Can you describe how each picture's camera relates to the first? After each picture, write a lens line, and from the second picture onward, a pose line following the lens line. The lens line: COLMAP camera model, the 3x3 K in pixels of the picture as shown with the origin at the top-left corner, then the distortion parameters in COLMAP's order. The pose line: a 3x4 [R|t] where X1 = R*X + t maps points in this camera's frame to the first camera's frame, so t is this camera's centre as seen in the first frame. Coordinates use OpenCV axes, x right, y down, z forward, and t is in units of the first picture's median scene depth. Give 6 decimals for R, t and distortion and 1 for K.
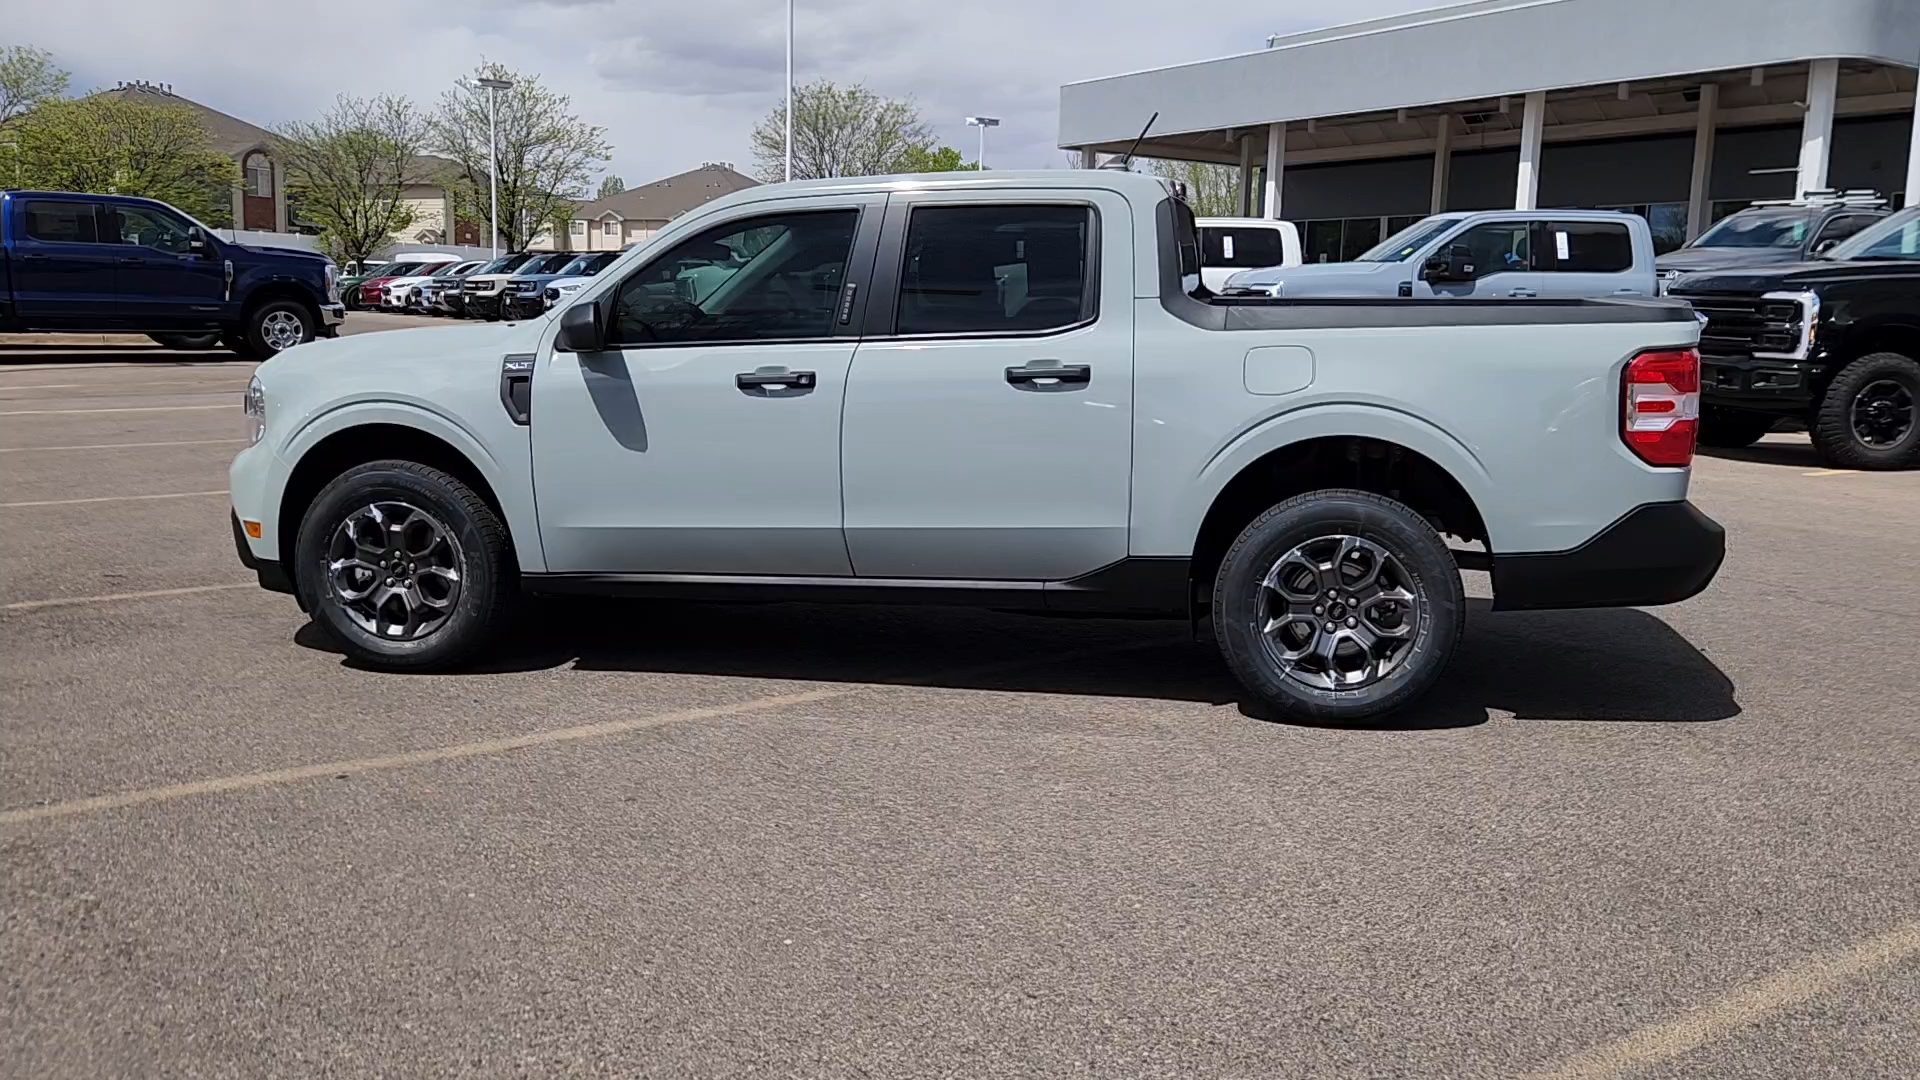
lens RADIAL K [[1627.5, 0, 950.6], [0, 1627.5, 541.7], [0, 0, 1]] dist [0.039675, -0.032572]
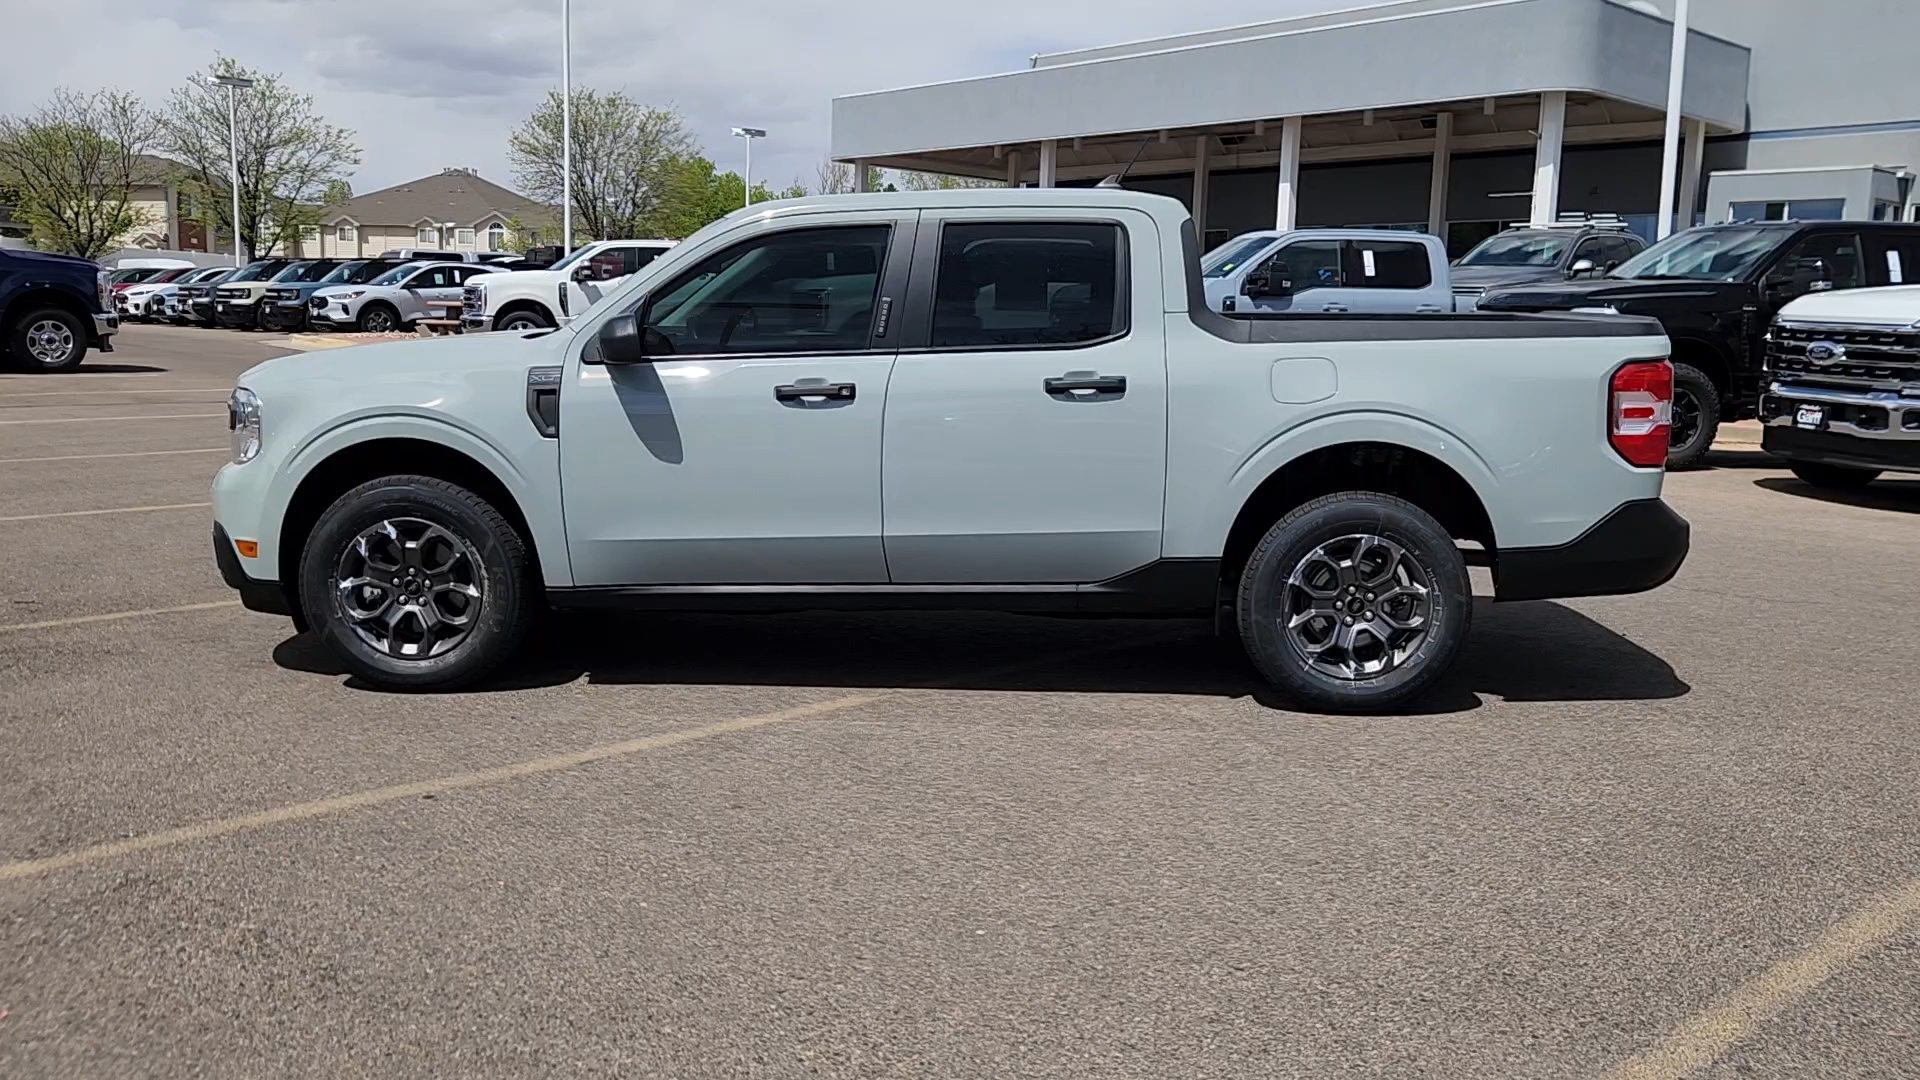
lens RADIAL K [[1627.5, 0, 950.4], [0, 1627.5, 538.6], [0, 0, 1]] dist [0.039675, -0.032572]
pose [[0.988384, -0.017567, 0.150961, -0.174994], [0.018875, 0.999796, -0.007236, 0.001346], [-0.150803, 0.010001, 0.988513, -0.015958]]
